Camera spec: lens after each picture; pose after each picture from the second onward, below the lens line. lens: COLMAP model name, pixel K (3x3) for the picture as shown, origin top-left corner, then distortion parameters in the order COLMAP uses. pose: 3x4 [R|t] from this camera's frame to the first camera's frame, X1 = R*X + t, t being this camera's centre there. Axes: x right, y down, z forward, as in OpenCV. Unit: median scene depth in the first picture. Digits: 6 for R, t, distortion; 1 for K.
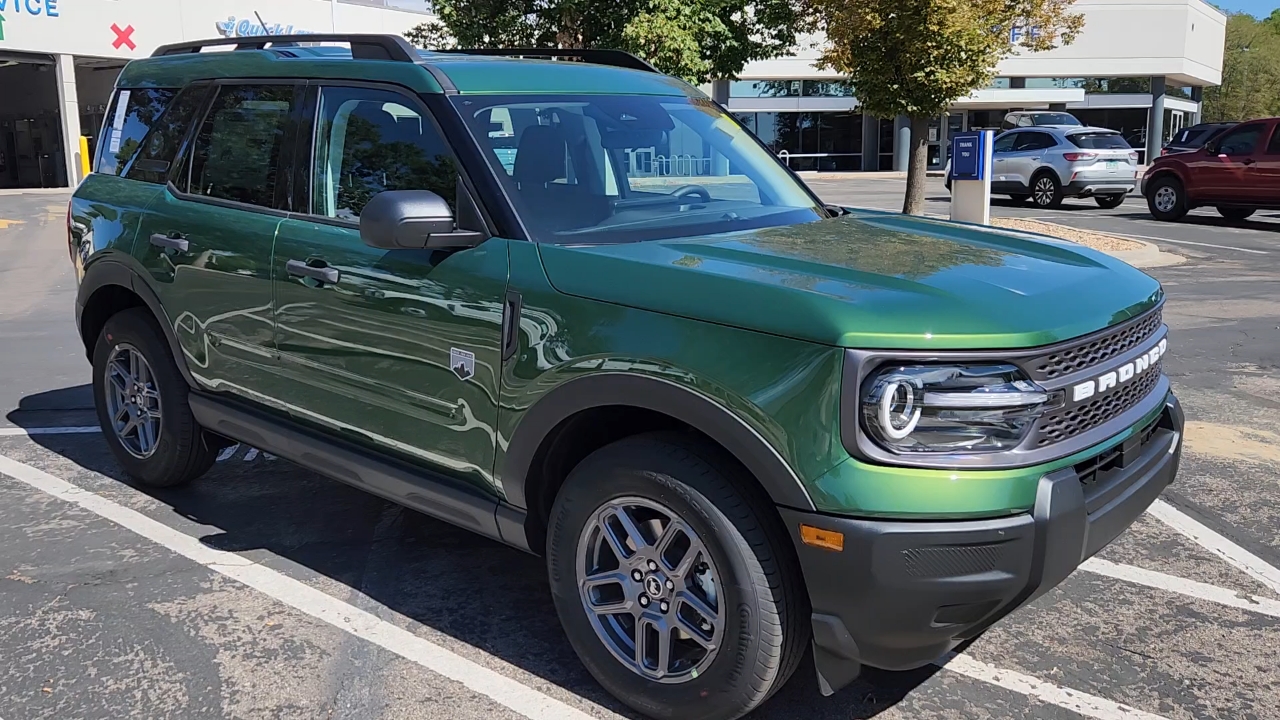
lens RADIAL K [[1089.4, 0, 626.2], [0, 1089.4, 366.0], [0, 0, 1]] dist [0.015450, 0.008047]
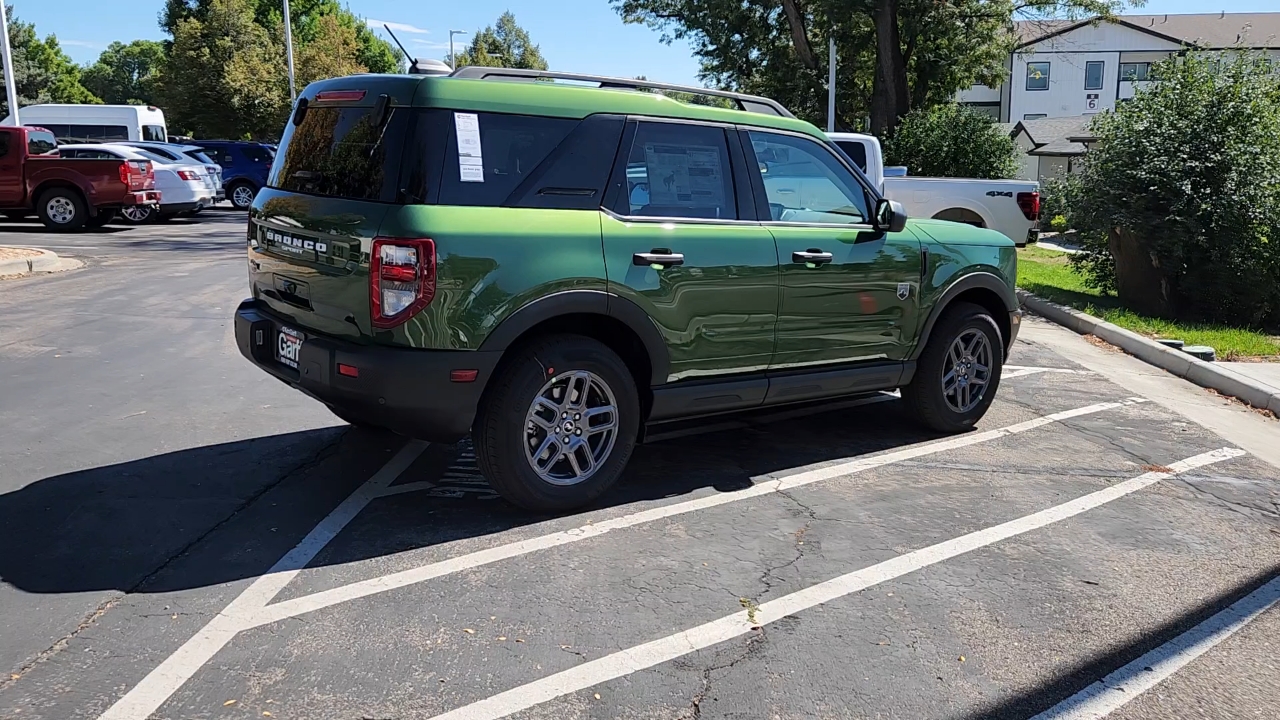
lens RADIAL K [[1089.4, 0, 635.6], [0, 1089.4, 364.7], [0, 0, 1]] dist [0.015450, 0.008047]
pose [[0.185093, -0.181480, 0.965819, -1.731696], [0.182603, 0.972036, 0.147654, -0.199856], [-0.965607, 0.149031, 0.213056, 0.897280]]
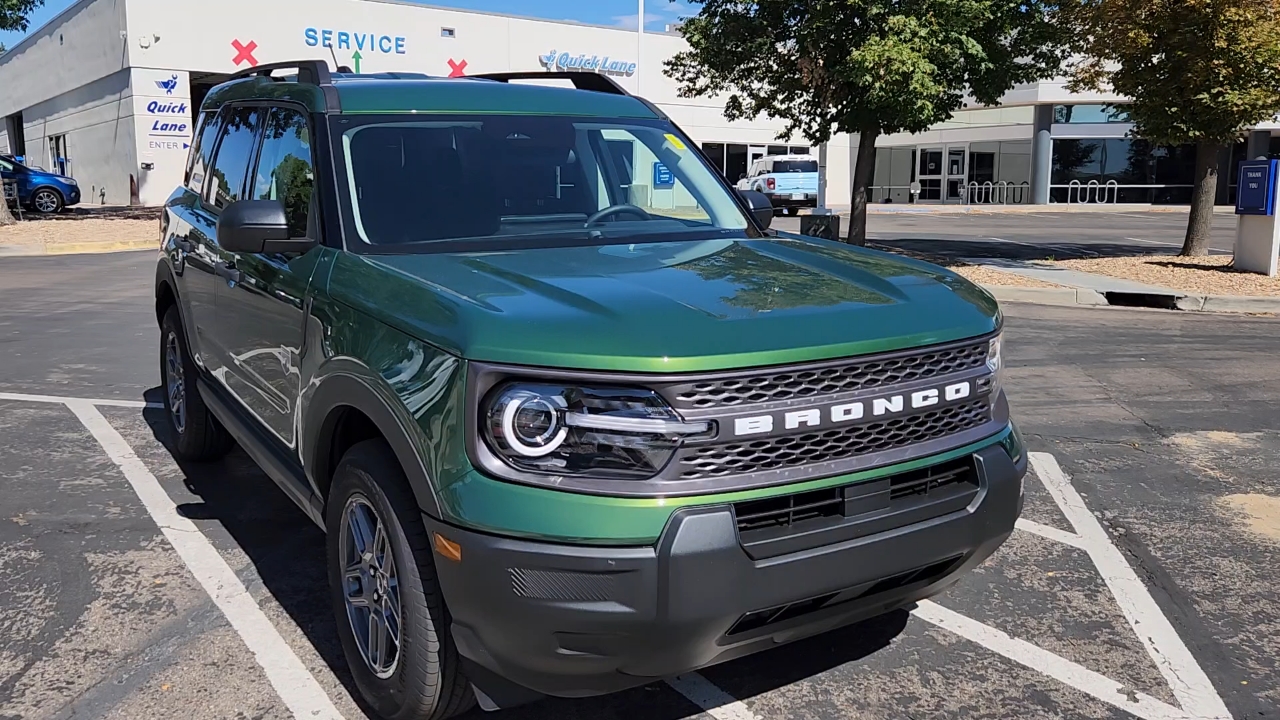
lens RADIAL K [[1089.4, 0, 626.4], [0, 1089.4, 361.4], [0, 0, 1]] dist [0.015450, 0.008047]
pose [[0.953324, 0.063802, -0.295131, 0.416008], [-0.071956, 0.997266, -0.016836, -0.005809], [0.293250, 0.037287, 0.955308, 0.053146]]
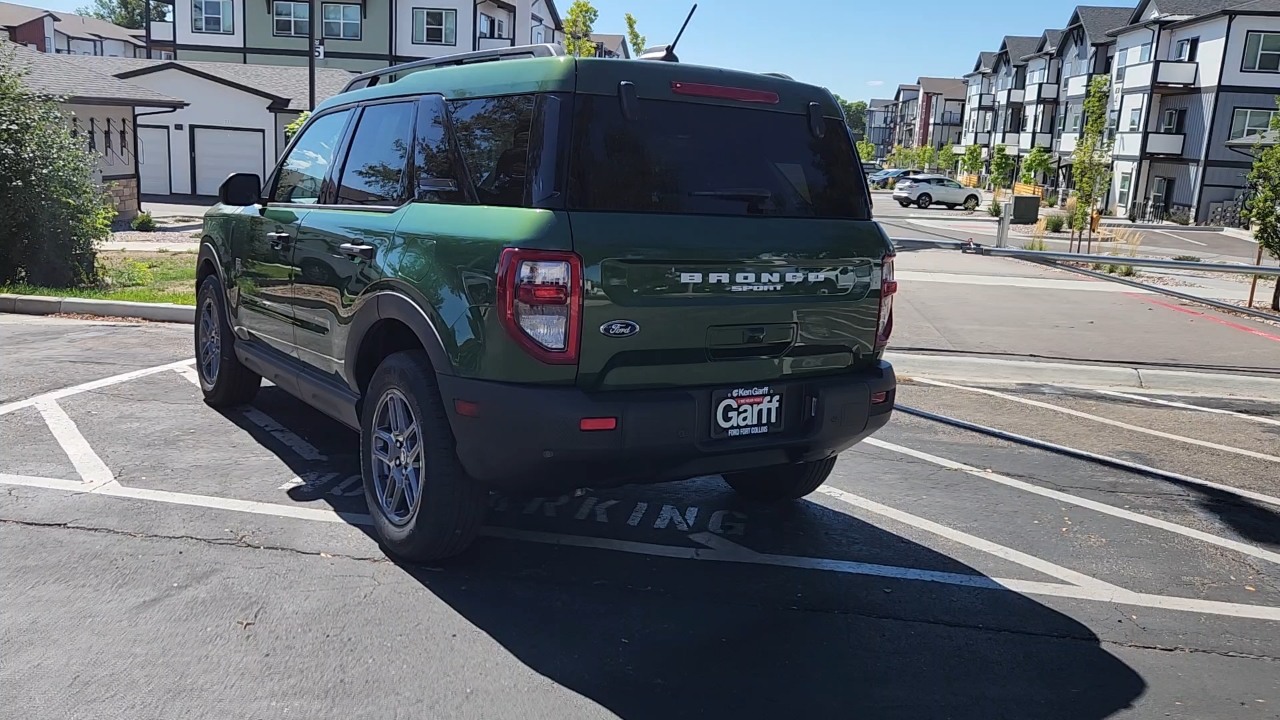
lens RADIAL K [[1081.7, 0, 622.3], [0, 1081.7, 367.4], [0, 0, 1]] dist [0.014844, -0.000246]
pose [[-0.958480, -0.095600, 0.268659, -0.721293], [0.013790, 0.925489, 0.378524, -0.523441], [-0.284828, 0.366513, -0.885744, 2.463001]]
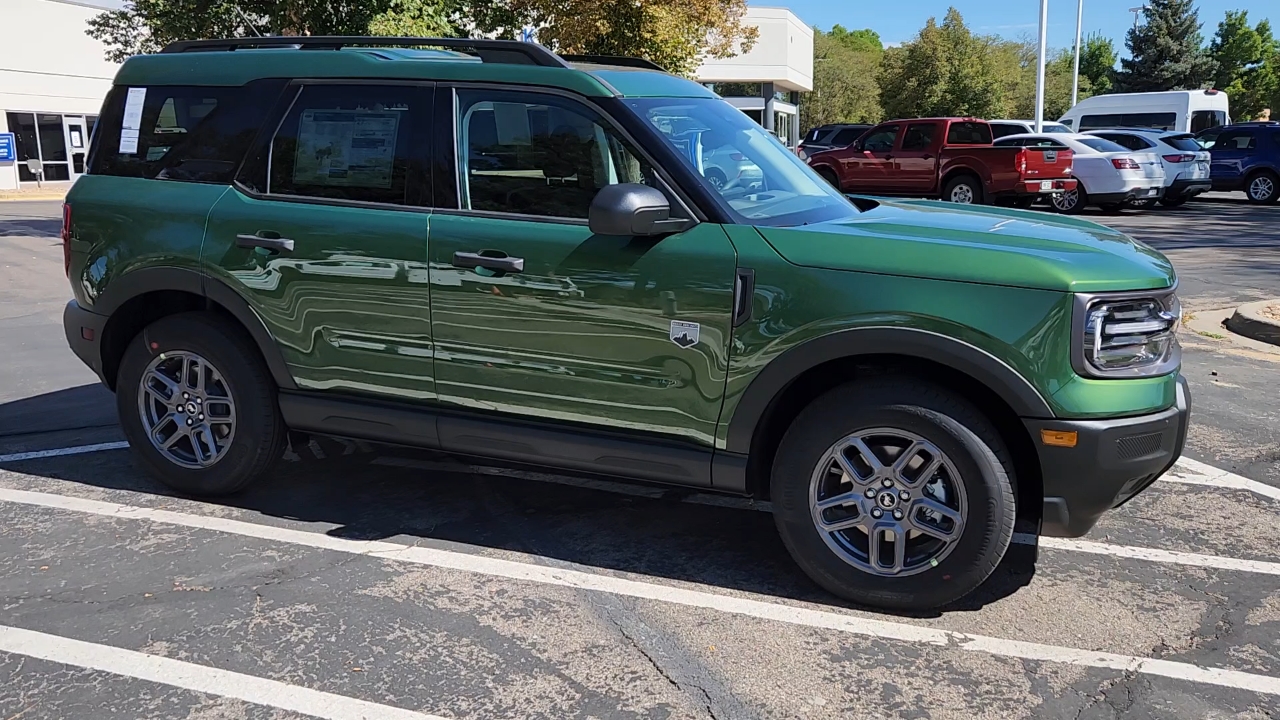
lens RADIAL K [[1089.4, 0, 628.7], [0, 1089.4, 370.8], [0, 0, 1]] dist [0.015450, 0.008047]
pose [[0.940556, -0.072815, 0.331743, -0.498134], [0.071020, 0.997321, 0.017547, 0.010549], [-0.332132, 0.007056, 0.943207, -0.052656]]
